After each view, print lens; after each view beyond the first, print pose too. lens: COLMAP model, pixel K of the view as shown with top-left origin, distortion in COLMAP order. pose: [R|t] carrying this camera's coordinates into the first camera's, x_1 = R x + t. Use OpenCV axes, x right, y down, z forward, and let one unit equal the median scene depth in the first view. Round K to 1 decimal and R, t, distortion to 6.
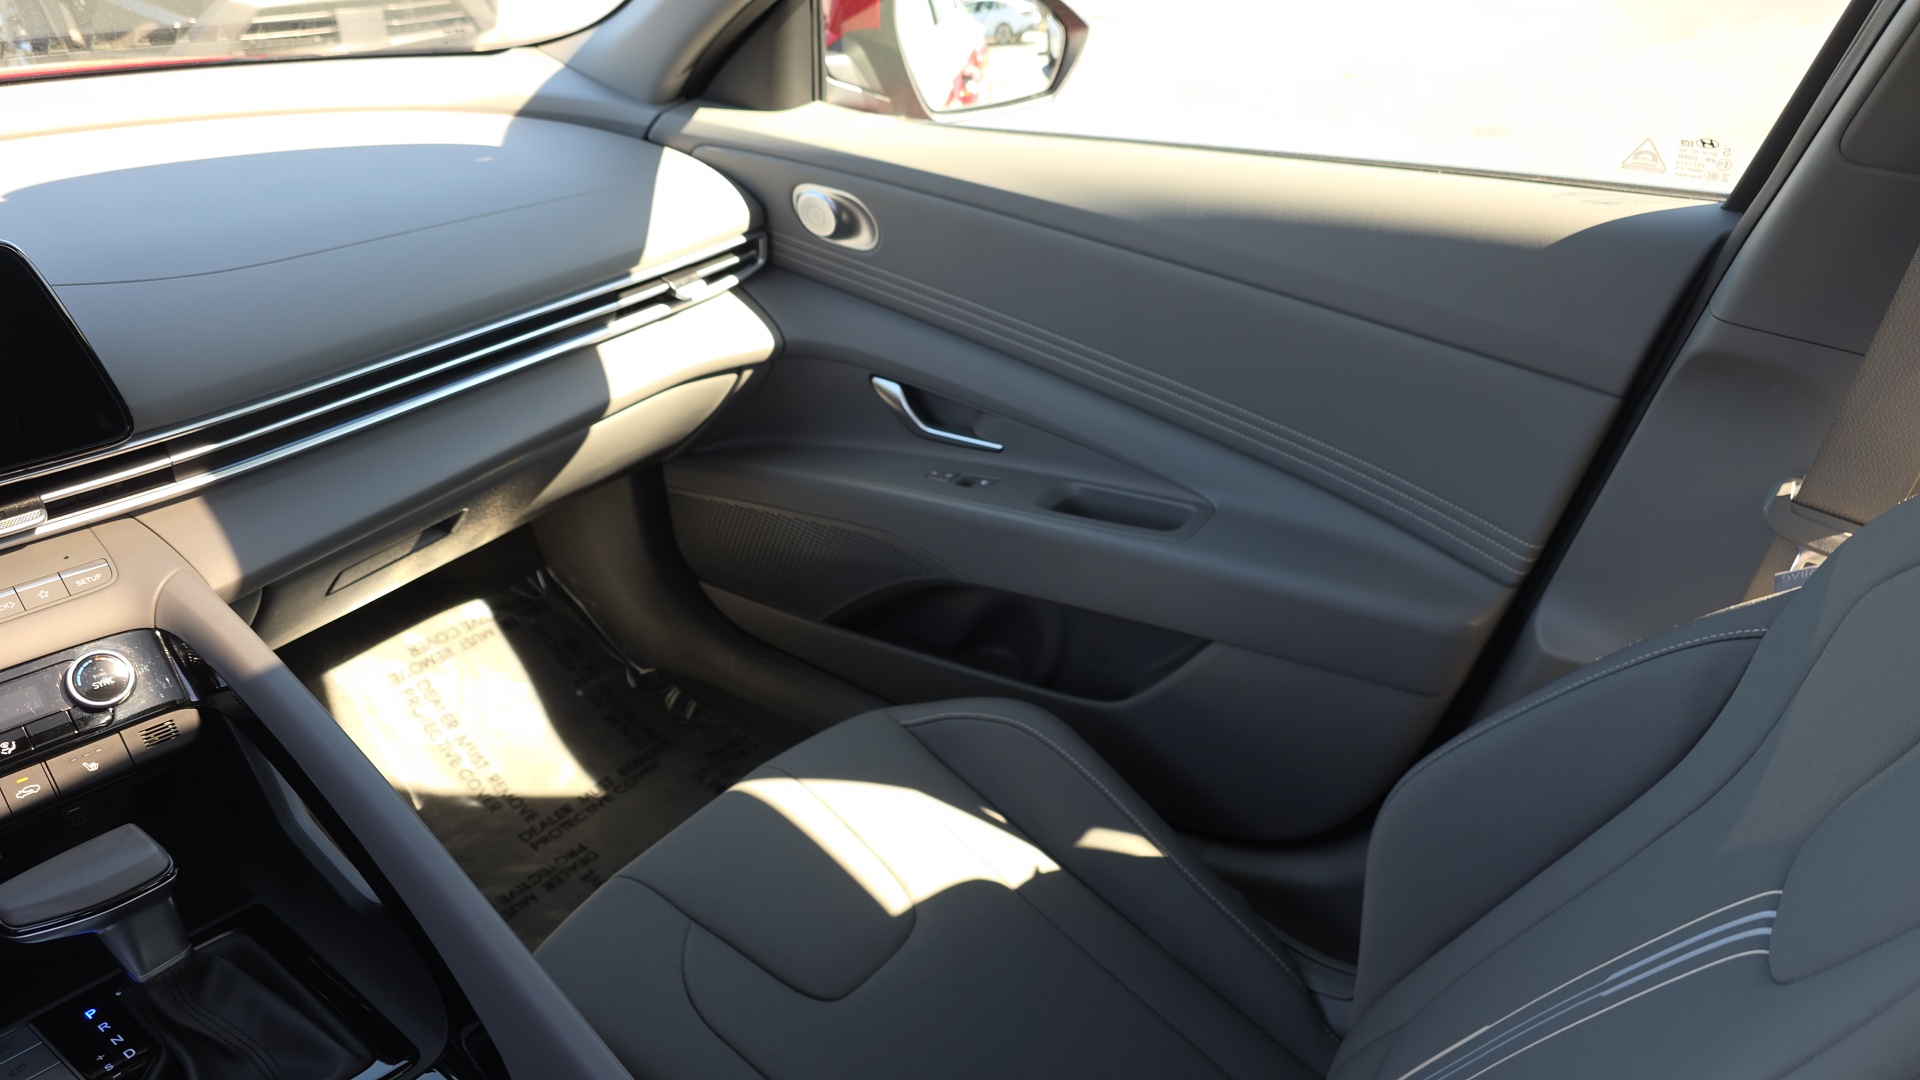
lens RADIAL K [[1308.3, 0, 960.8], [0, 1308.3, 534.3], [0, 0, 1]] dist [0.068867, -0.068719]
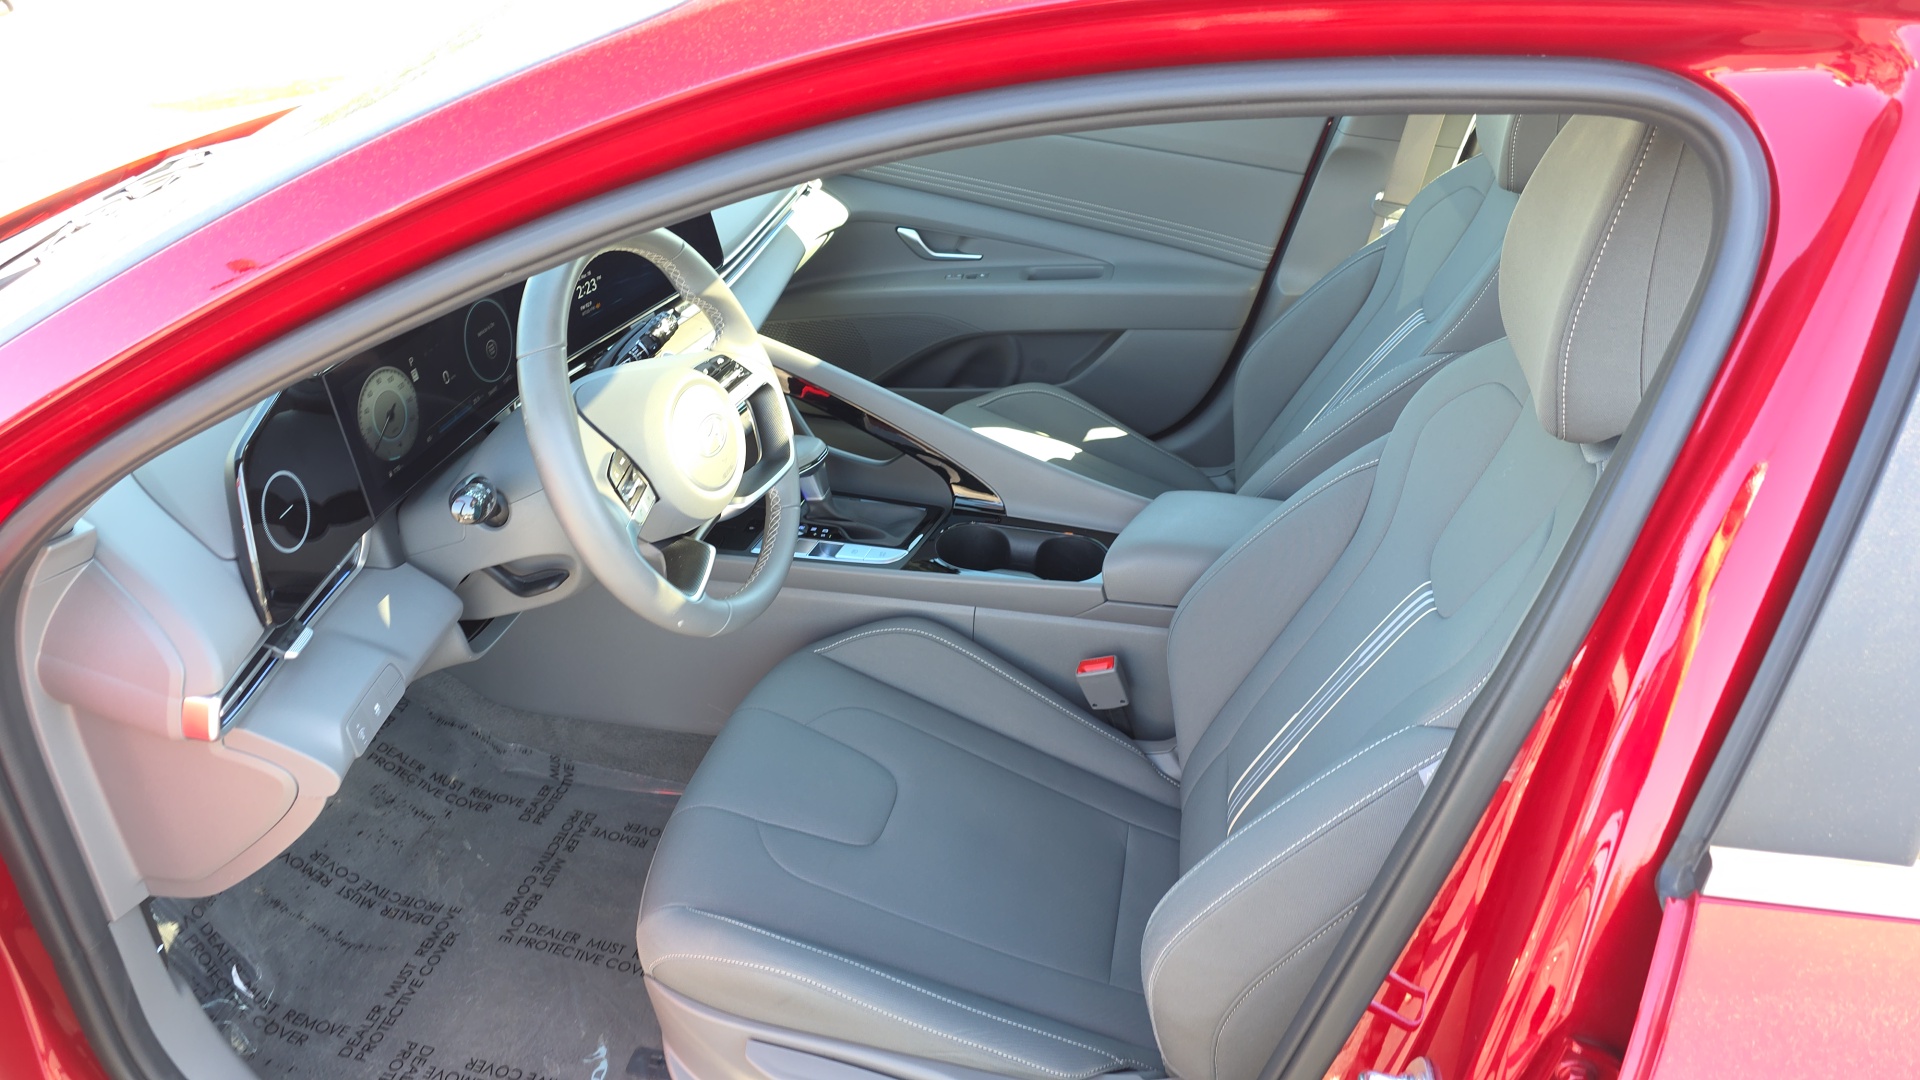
lens RADIAL K [[1294.0, 0, 946.4], [0, 1294.0, 517.0], [0, 0, 1]] dist [0.060786, -0.059562]
pose [[0.912275, -0.194456, 0.360474, -0.815233], [0.180417, 0.980911, 0.072553, 0.165443], [-0.367701, -0.001153, 0.929943, -0.729353]]
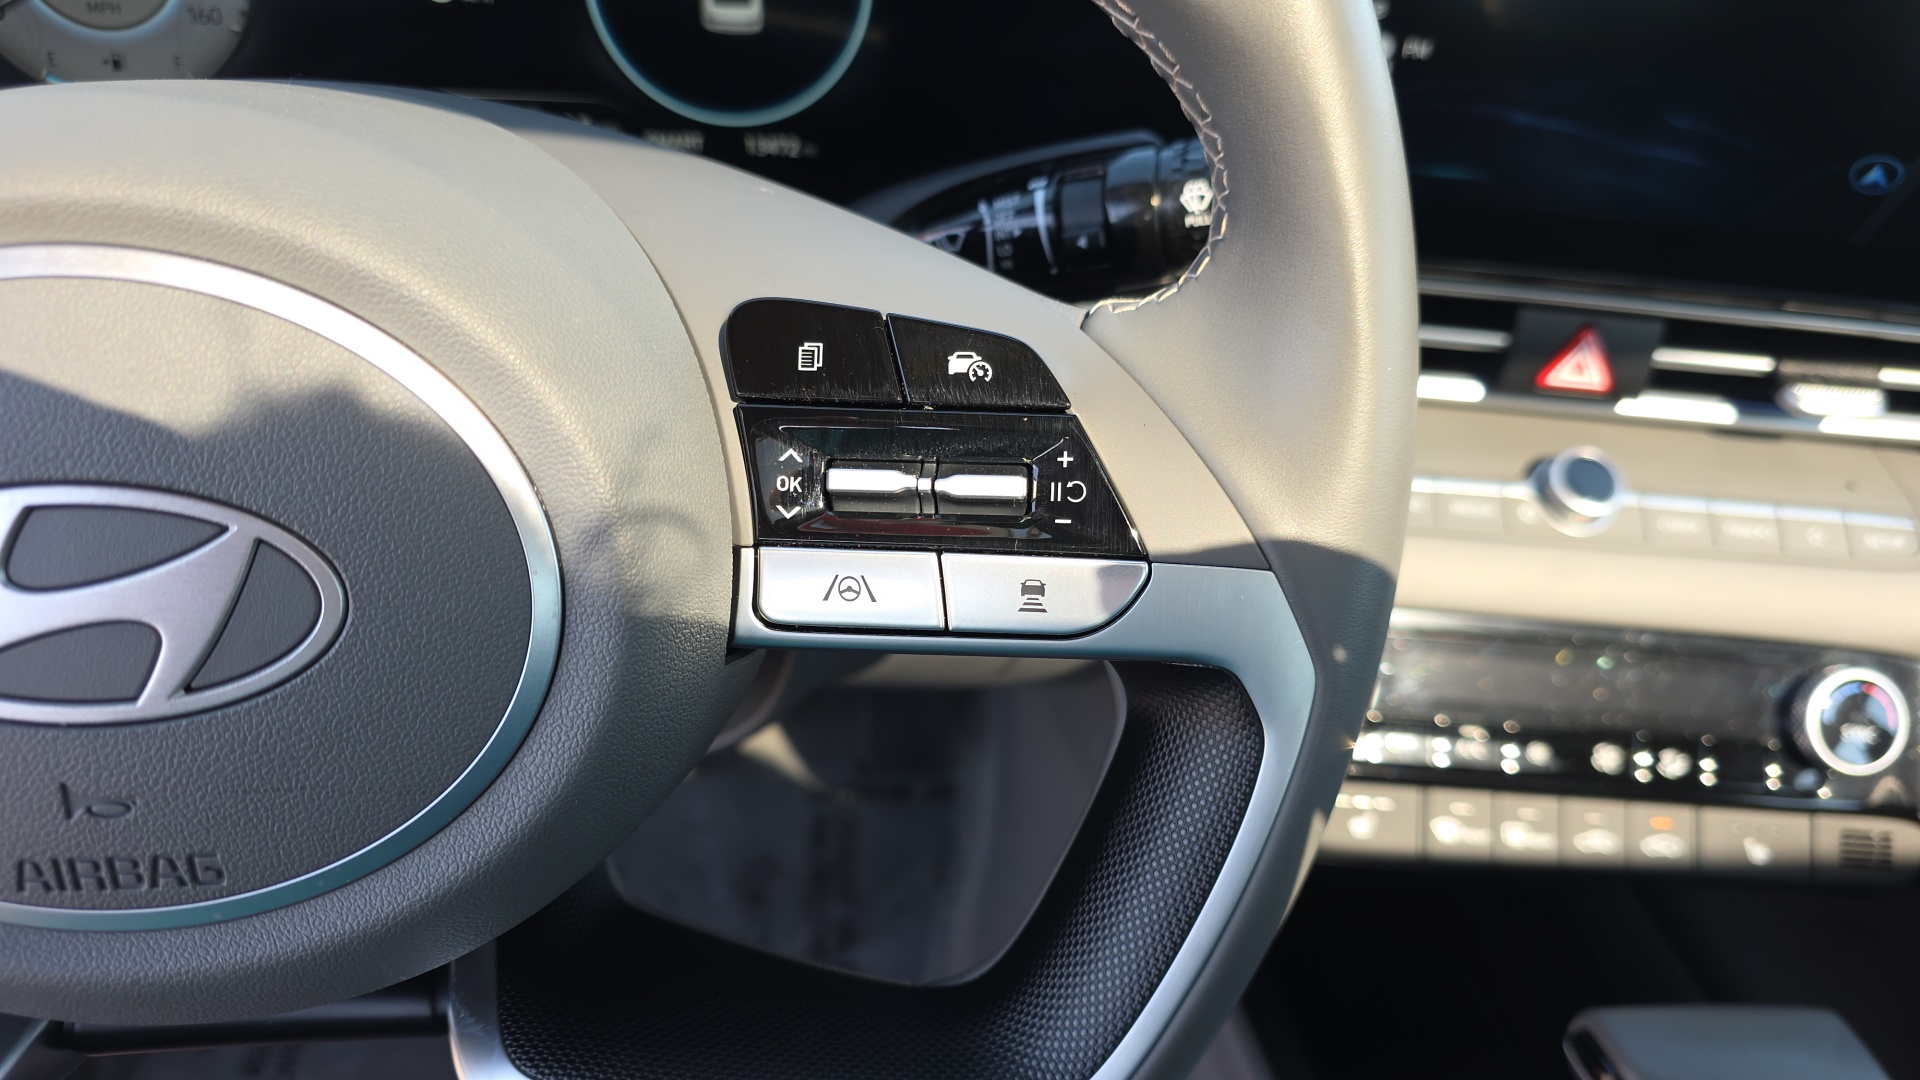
lens RADIAL K [[1355.9, 0, 967.8], [0, 1355.9, 567.7], [0, 0, 1]] dist [0.035717, -0.077877]
pose [[0.699462, 0.447620, -0.557126, -0.442911], [-0.412745, 0.889419, 0.196406, 0.066382], [0.583434, 0.092573, 0.806868, 0.238523]]
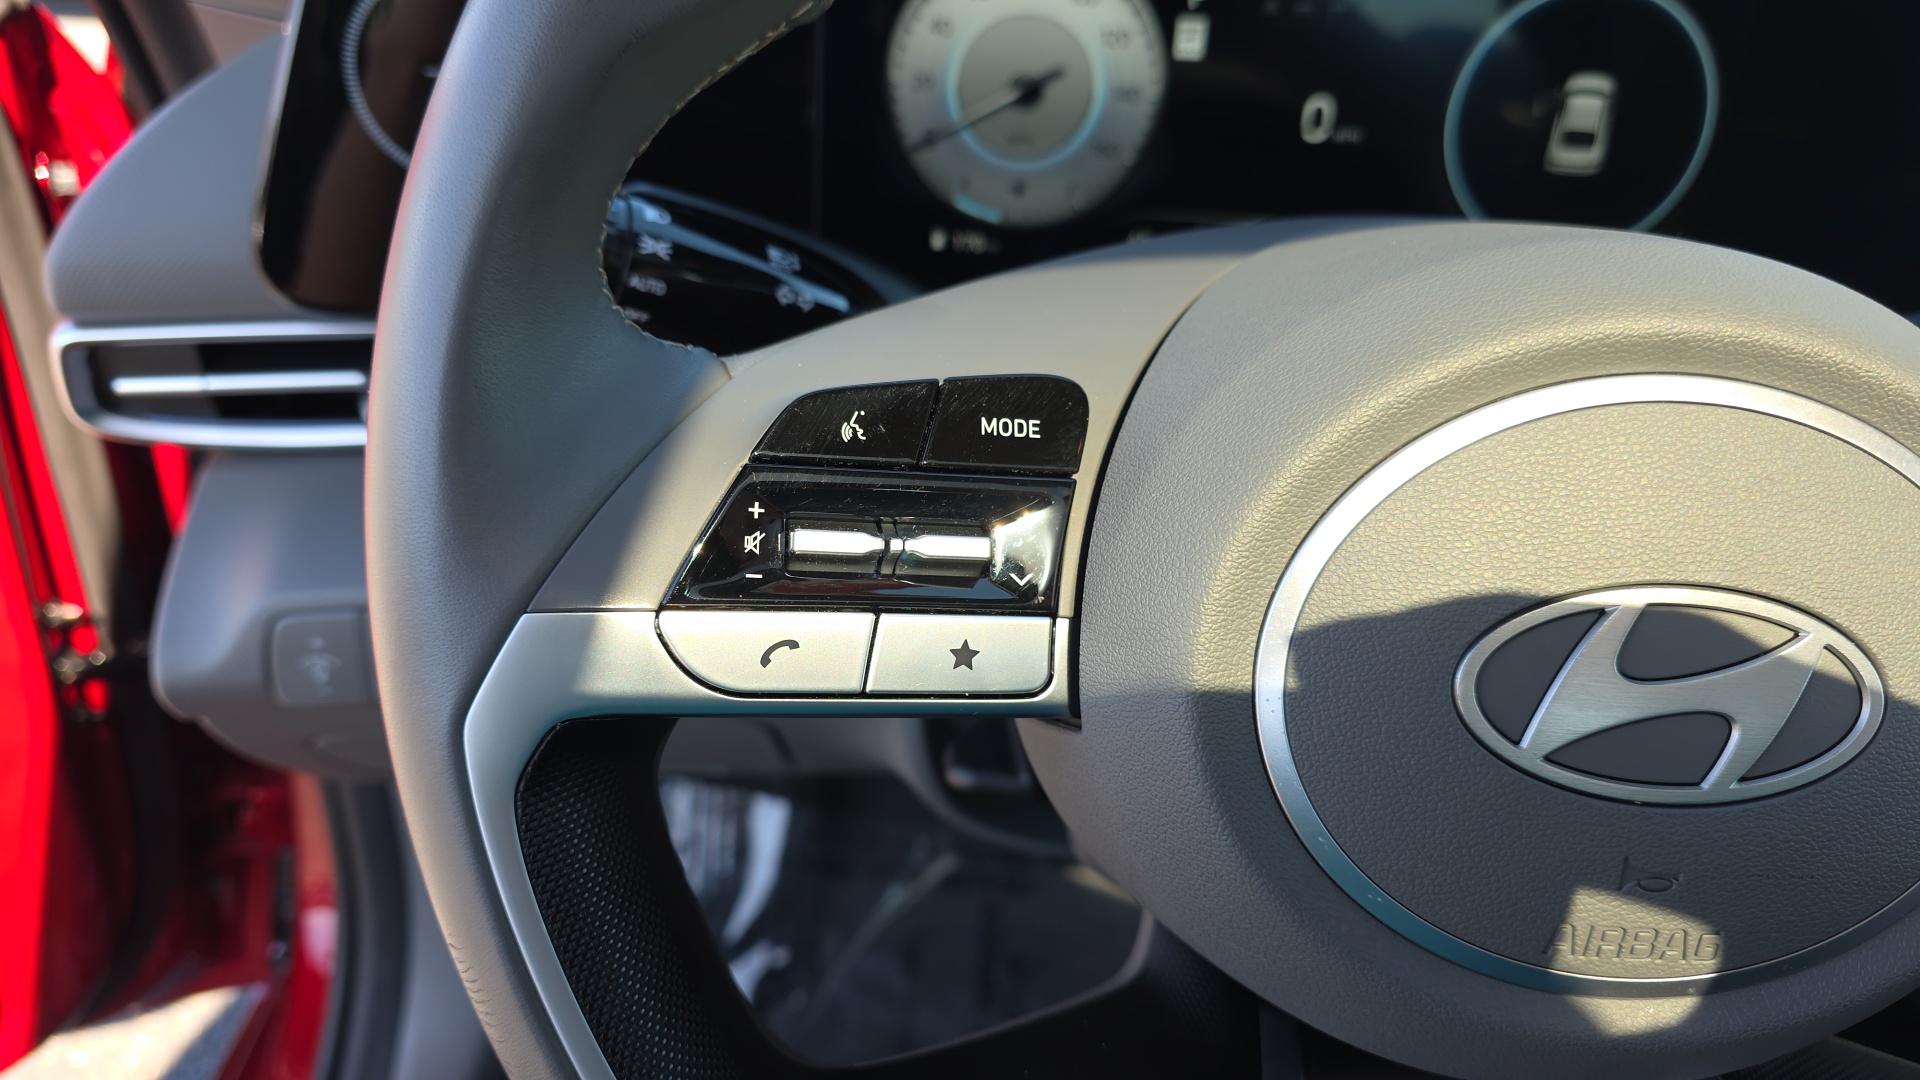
lens RADIAL K [[1372.3, 0, 960.0], [0, 1372.3, 540.0], [0, 0, 1]] dist [0.002086, -0.040964]
pose [[0.594312, 0.425644, -0.682364, -0.542486], [-0.440484, 0.882162, 0.166629, 0.136233], [0.672880, 0.201541, 0.711768, 0.116875]]
